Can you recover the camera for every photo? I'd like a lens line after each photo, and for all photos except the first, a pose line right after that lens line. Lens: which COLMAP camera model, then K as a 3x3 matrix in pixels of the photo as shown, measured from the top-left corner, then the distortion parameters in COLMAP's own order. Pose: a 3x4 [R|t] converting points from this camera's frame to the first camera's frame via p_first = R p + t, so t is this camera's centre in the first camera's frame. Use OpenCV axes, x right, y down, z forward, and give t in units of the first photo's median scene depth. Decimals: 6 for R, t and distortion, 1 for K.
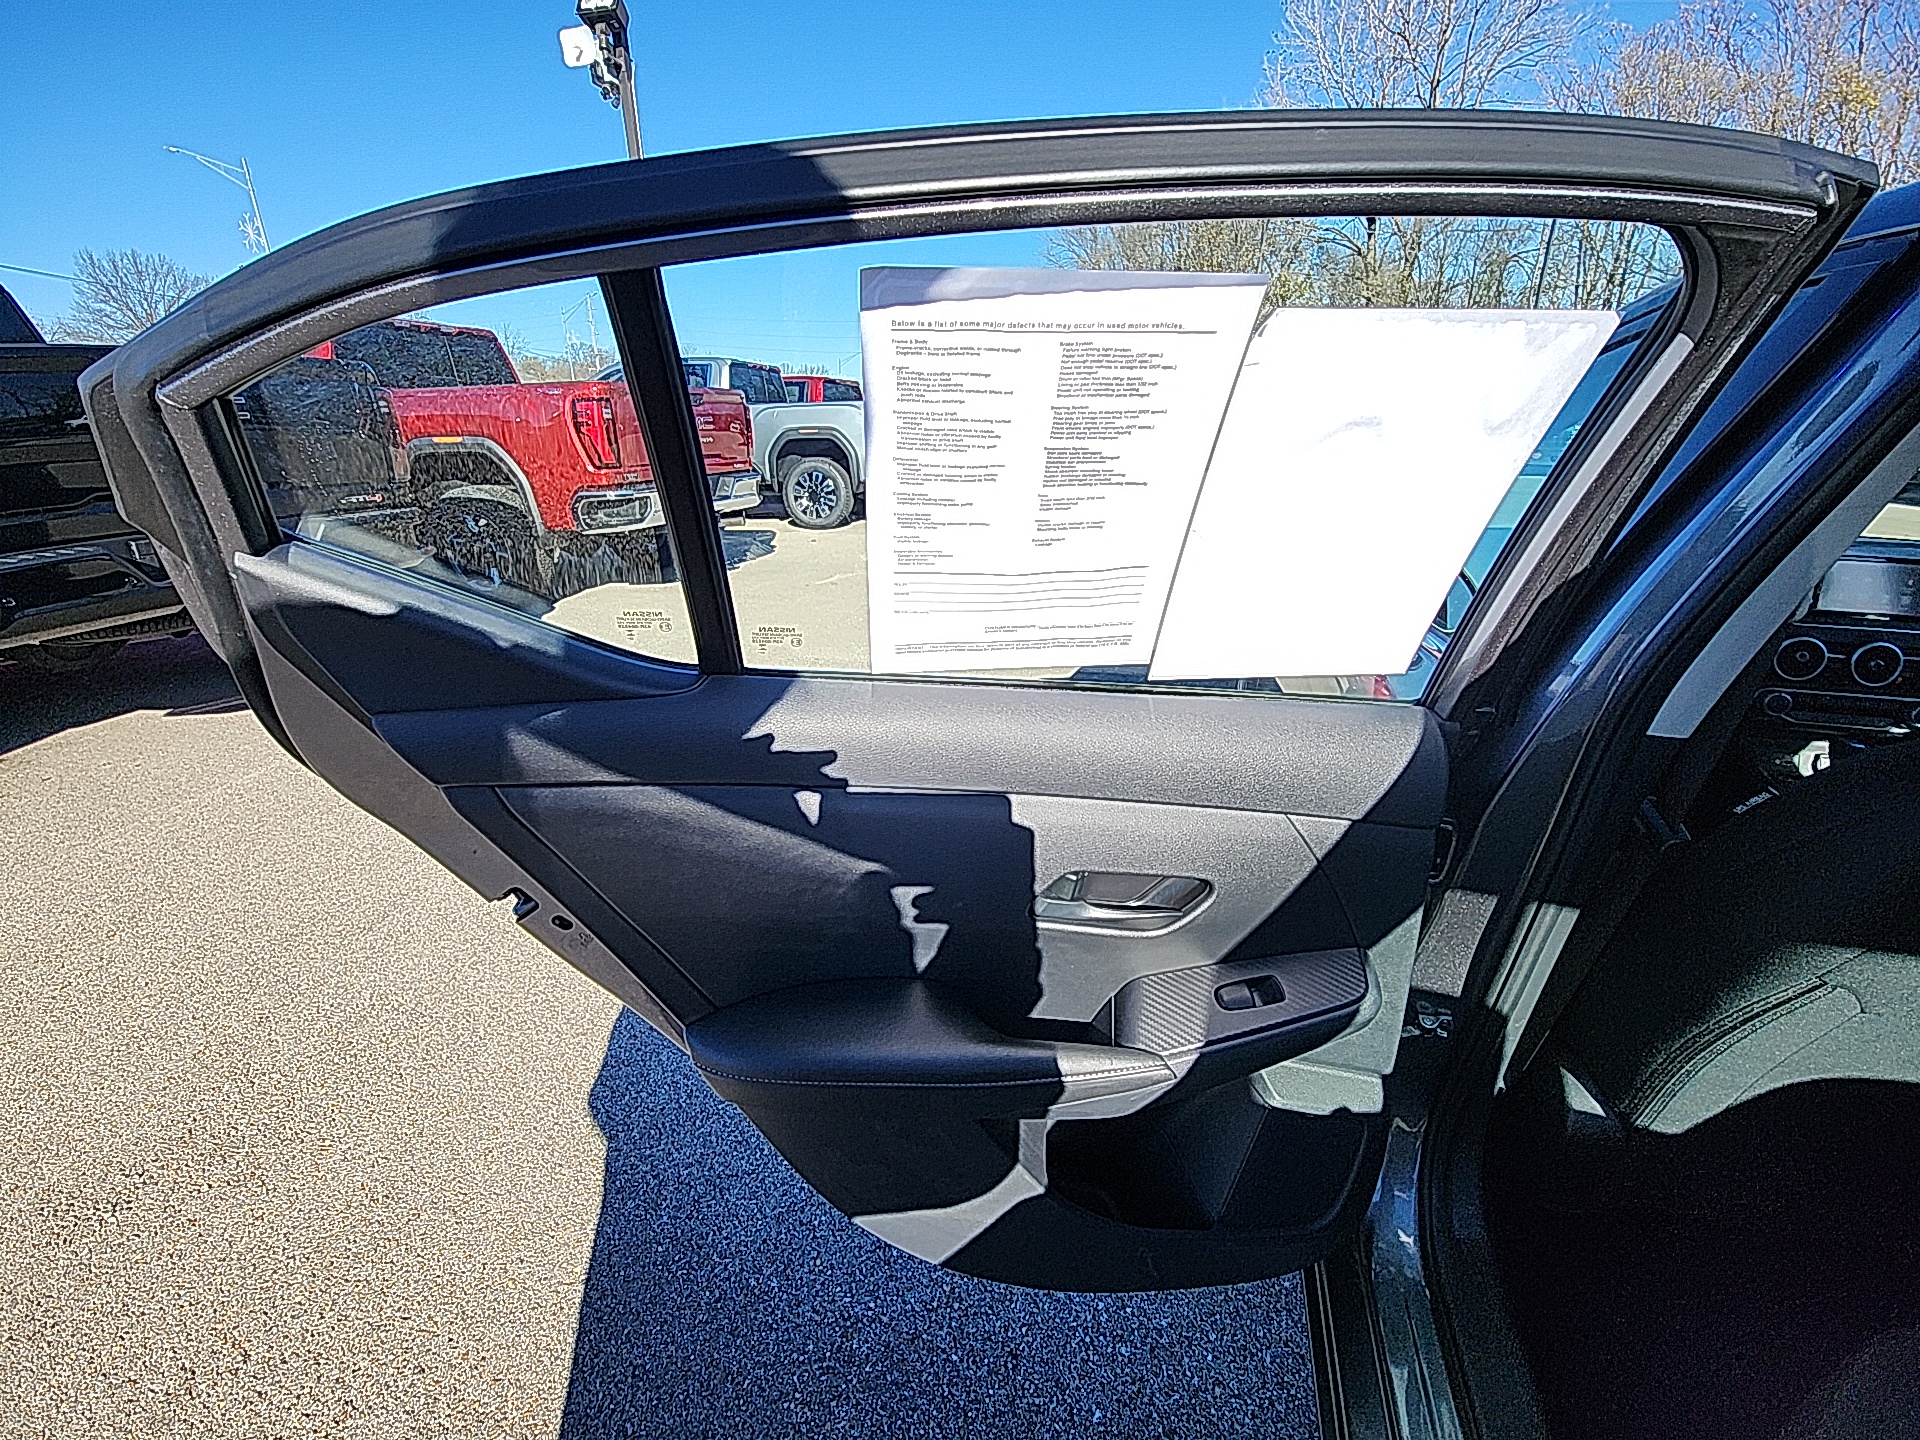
lens RADIAL K [[764.8, 0, 954.7], [0, 764.8, 701.4], [0, 0, 1]] dist [-0.000300, -0.008086]
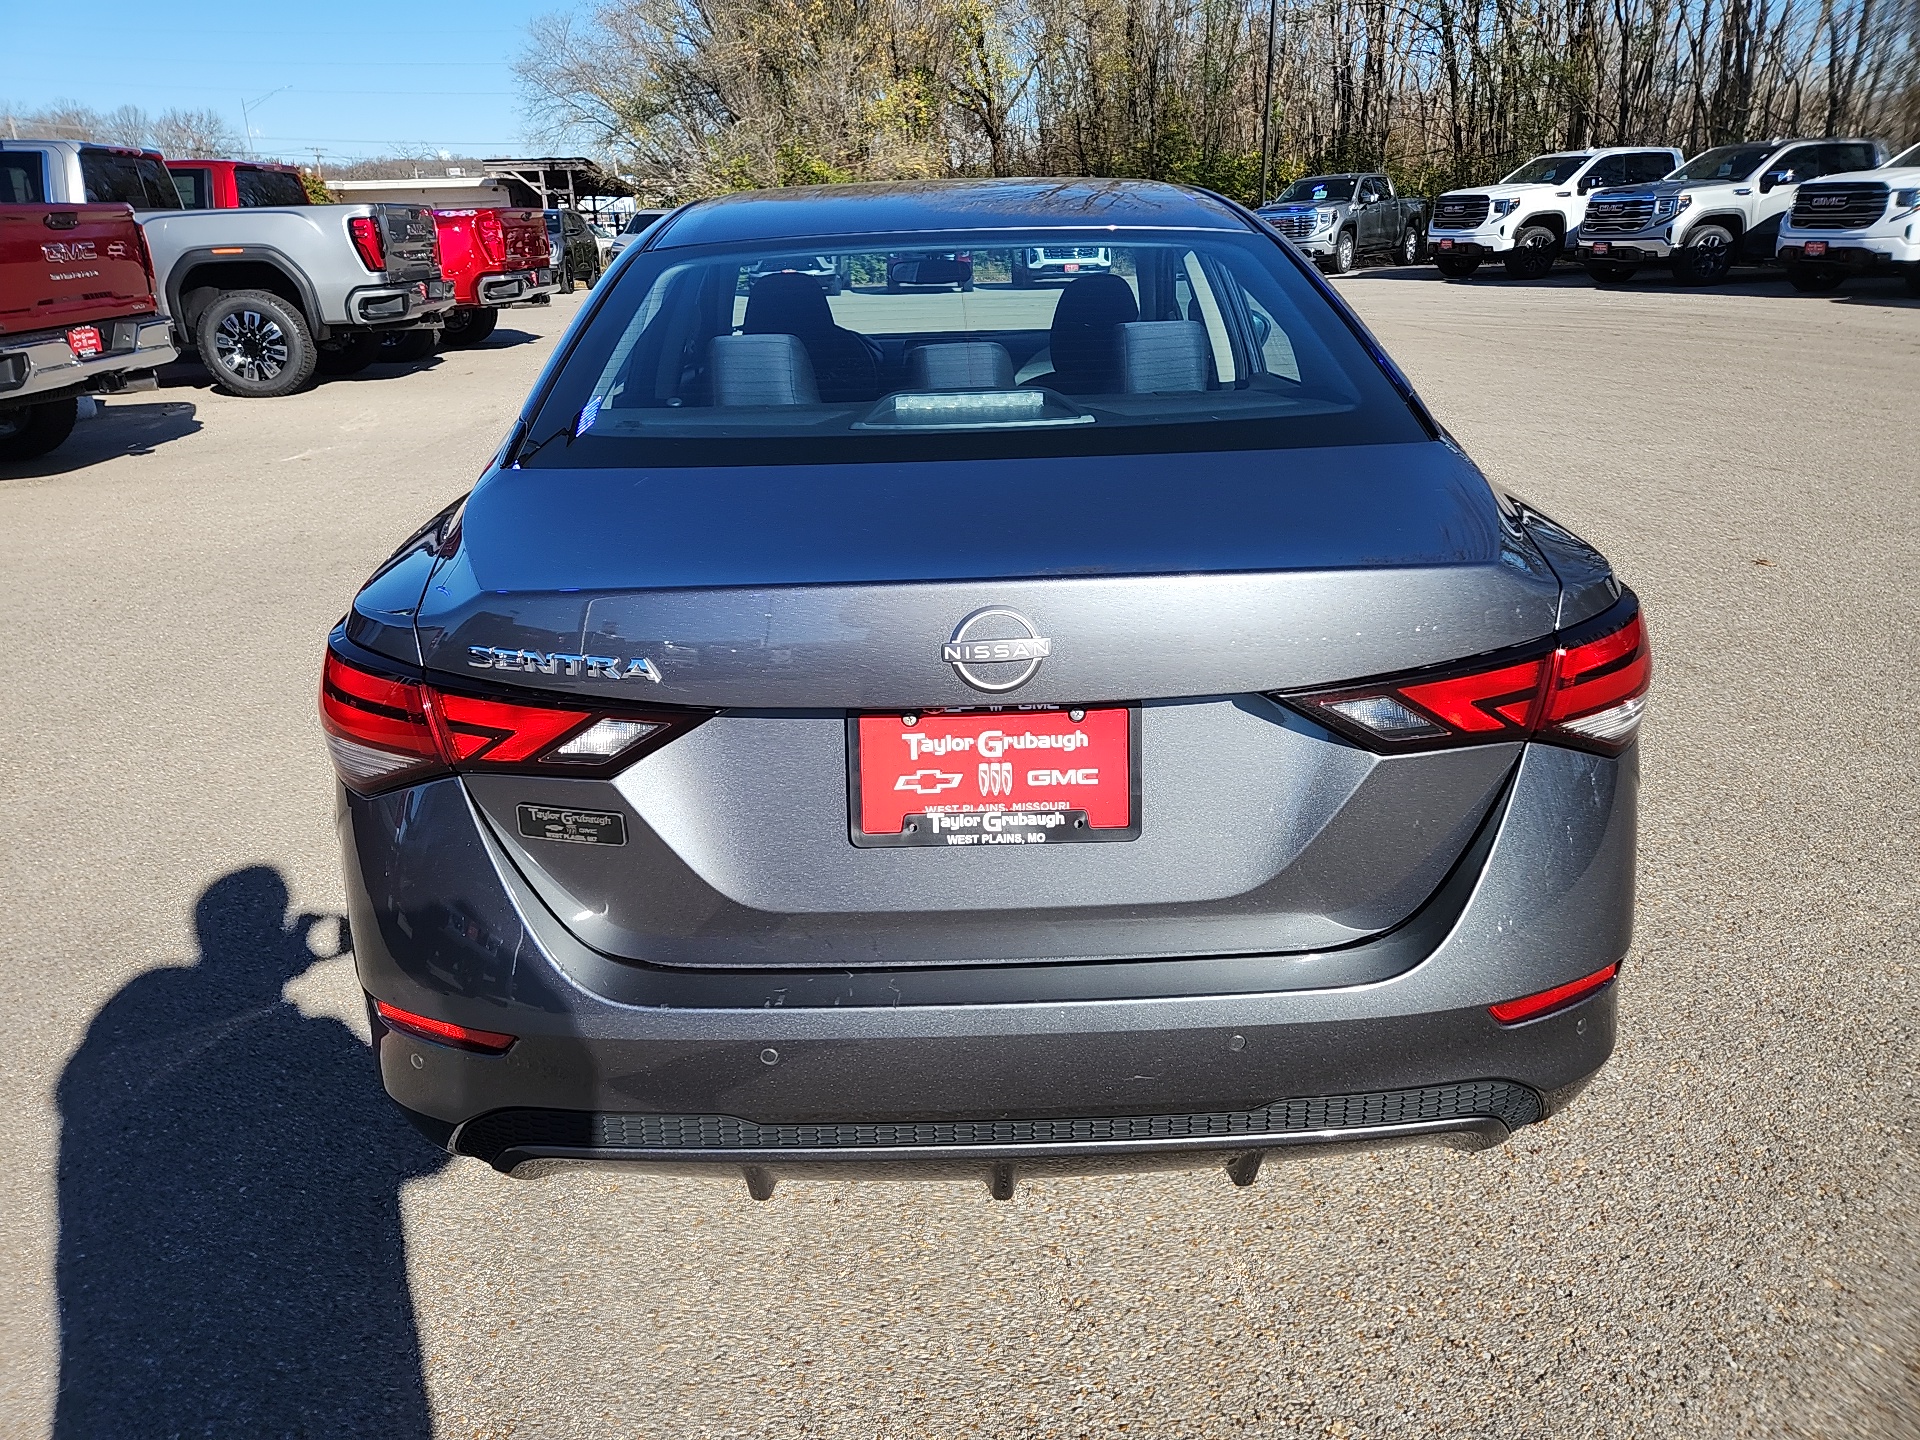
lens RADIAL K [[1289.6, 0, 944.2], [0, 1289.6, 715.4], [0, 0, 1]] dist [0.099460, -0.092722]
pose [[0.951070, -0.126252, 0.282003, 0.029684], [0.121114, 0.991998, 0.035654, 0.088387], [-0.284248, 0.000245, 0.958751, -0.299857]]
